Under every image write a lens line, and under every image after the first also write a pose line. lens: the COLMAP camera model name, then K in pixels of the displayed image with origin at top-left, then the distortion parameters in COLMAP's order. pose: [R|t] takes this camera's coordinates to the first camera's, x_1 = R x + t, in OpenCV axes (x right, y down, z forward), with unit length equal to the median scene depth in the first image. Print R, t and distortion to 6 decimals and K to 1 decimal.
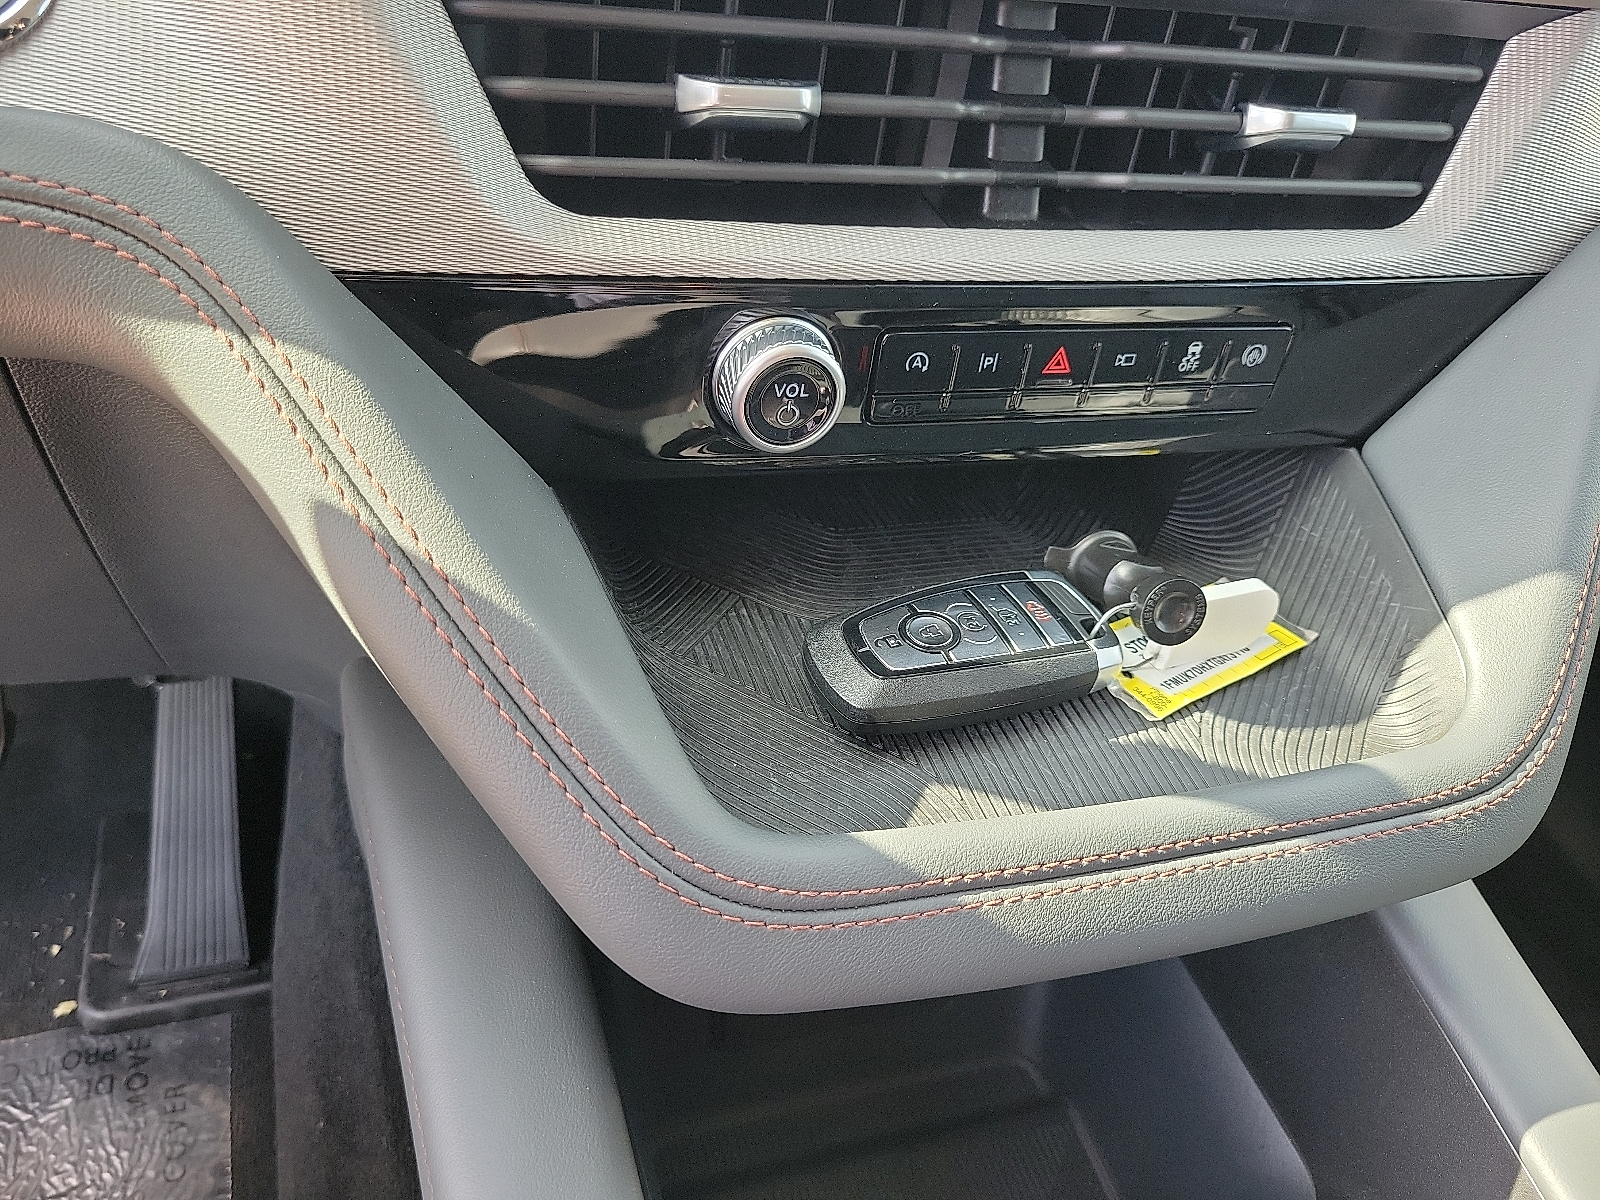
lens RADIAL K [[1218.1, 0, 784.7], [0, 1218.1, 635.5], [0, 0, 1]] dist [0.003628, -0.013001]
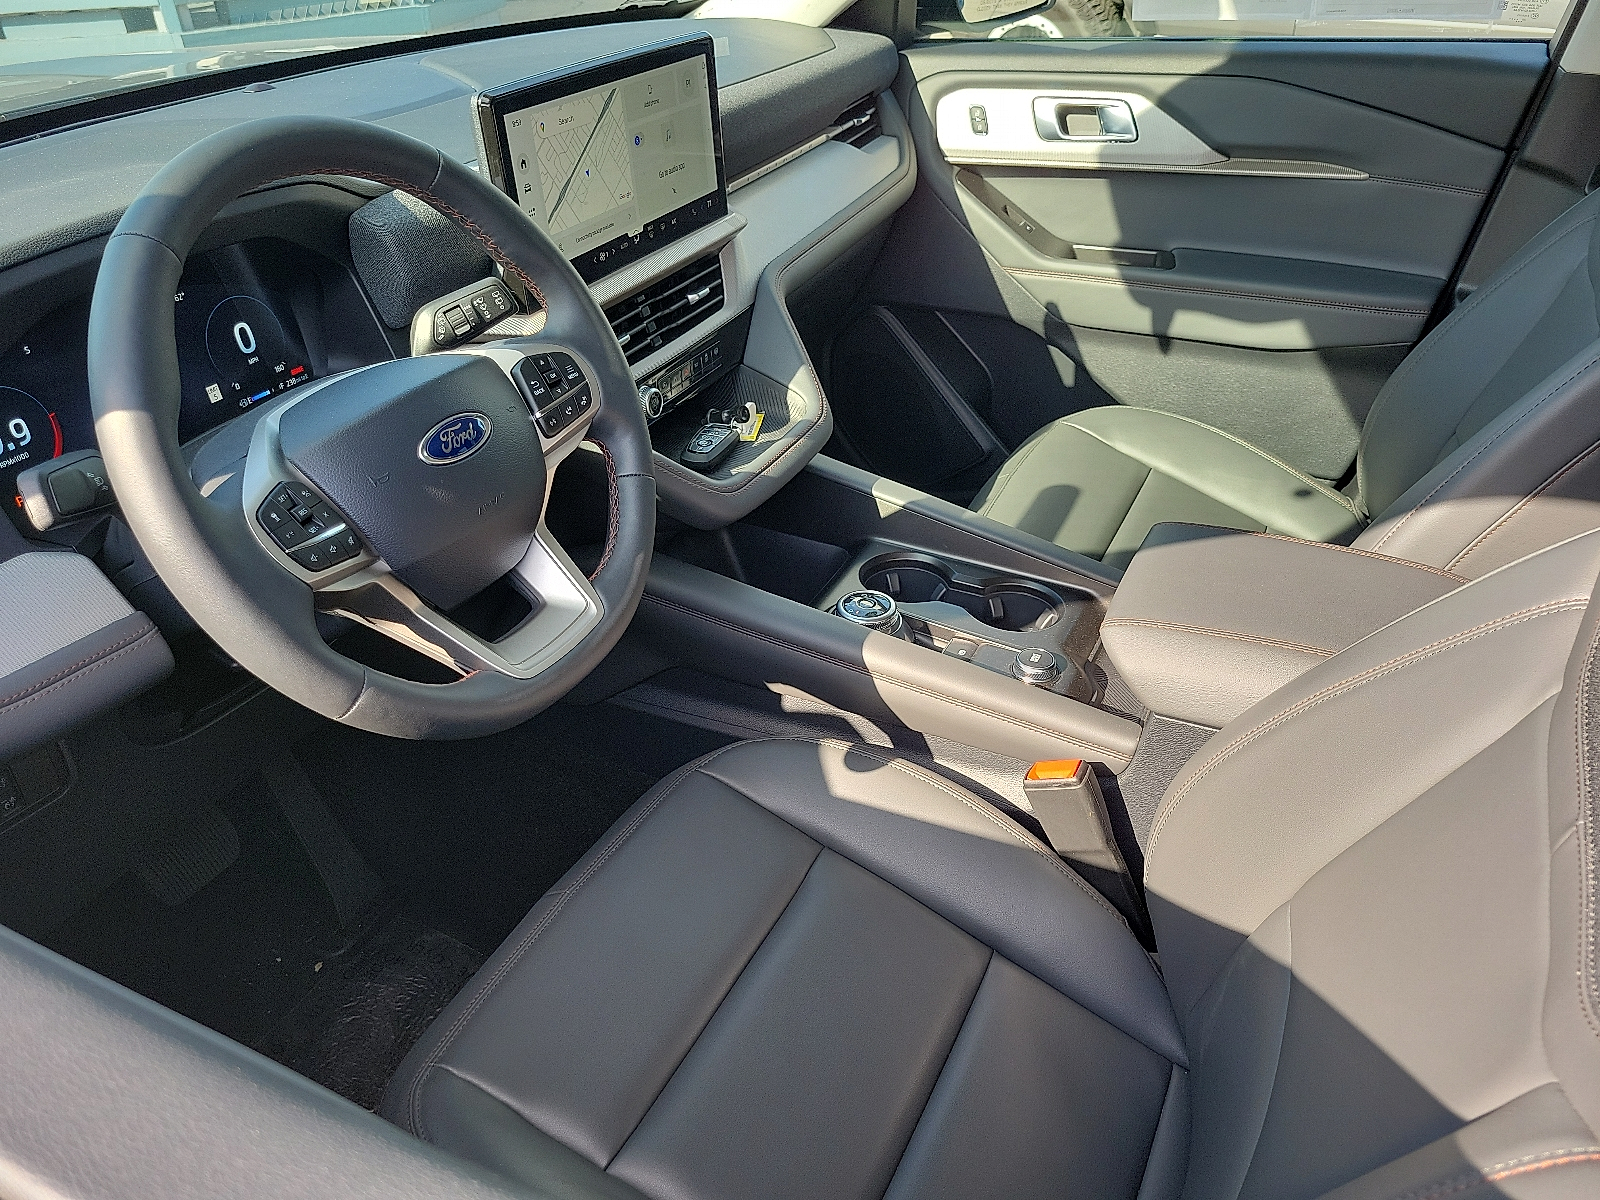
lens RADIAL K [[1218.1, 0, 784.7], [0, 1218.1, 635.5], [0, 0, 1]] dist [0.003628, -0.013001]
pose [[0.690383, -0.515511, 0.507562, -1.906934], [0.543510, 0.832633, 0.106394, 0.224835], [-0.477460, 0.202413, 0.855021, -2.225943]]
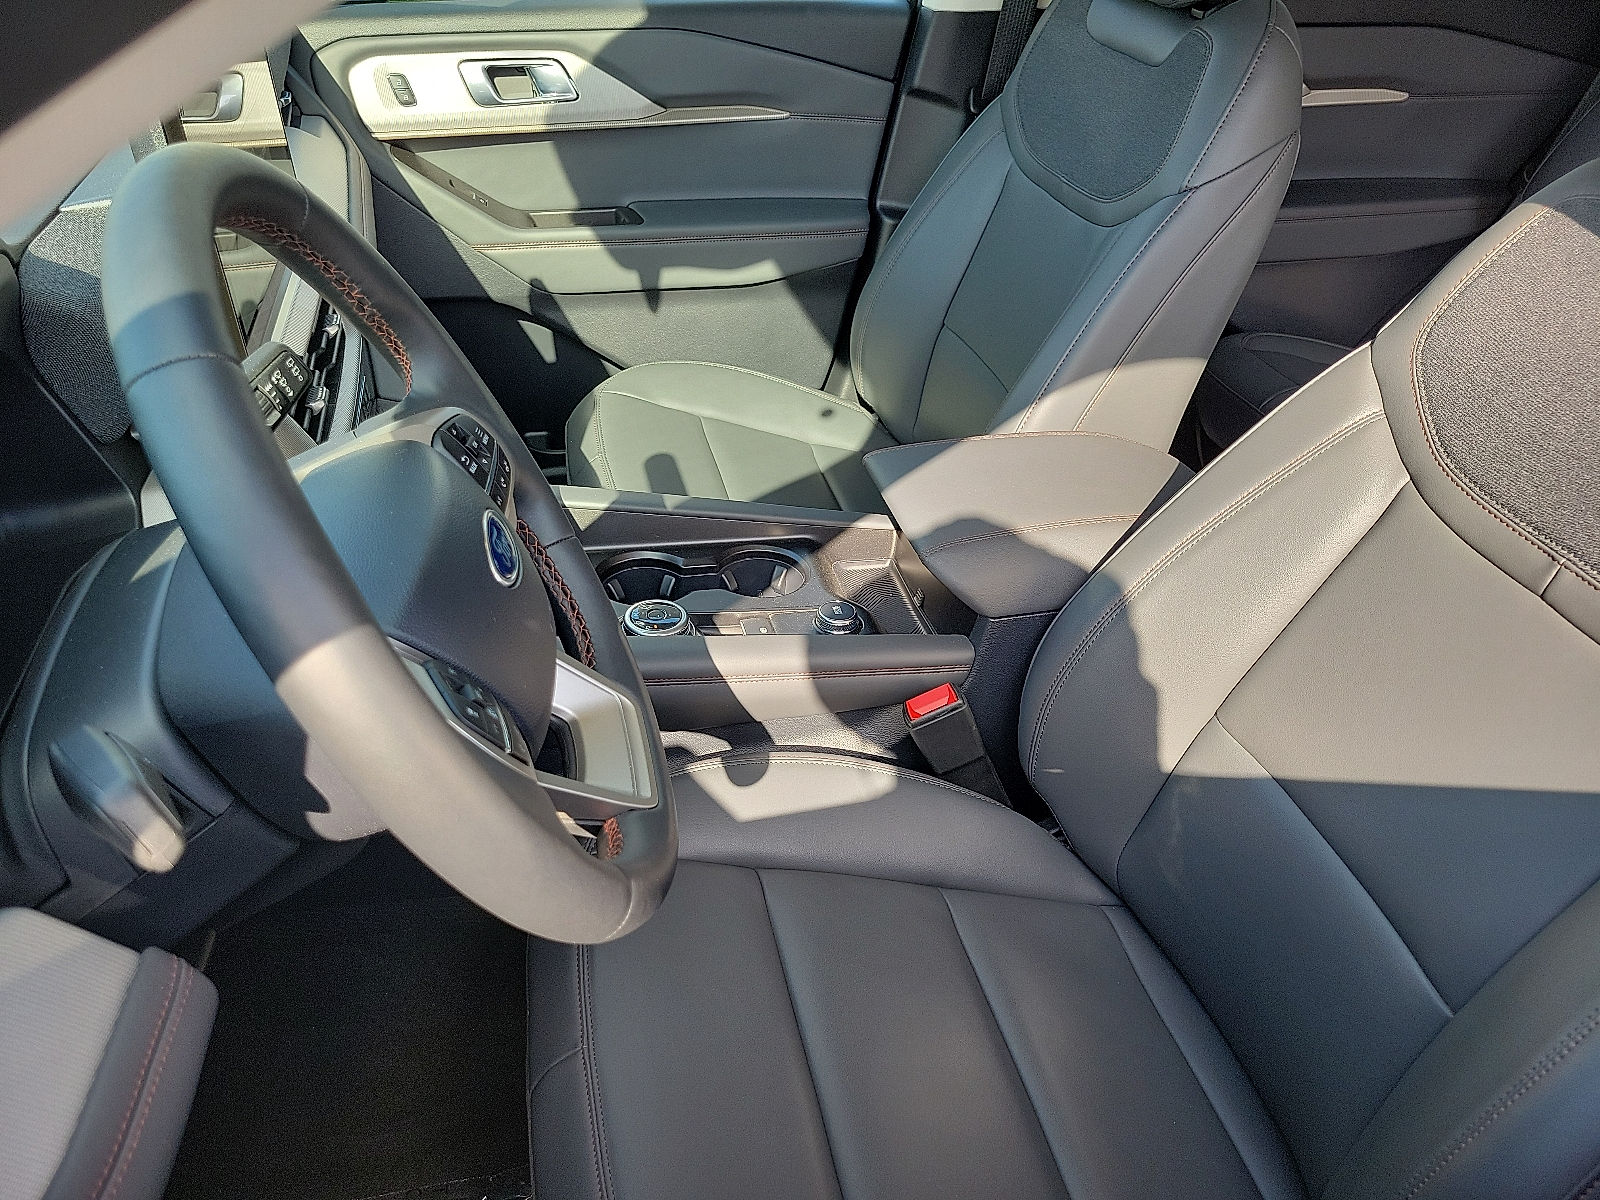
lens RADIAL K [[1218.1, 0, 784.7], [0, 1218.1, 635.5], [0, 0, 1]] dist [0.003628, -0.013001]
pose [[0.081688, -0.671478, 0.736508, -2.345116], [0.608236, 0.618997, 0.496882, -0.771935], [-0.789542, 0.407382, 0.458982, -1.051633]]
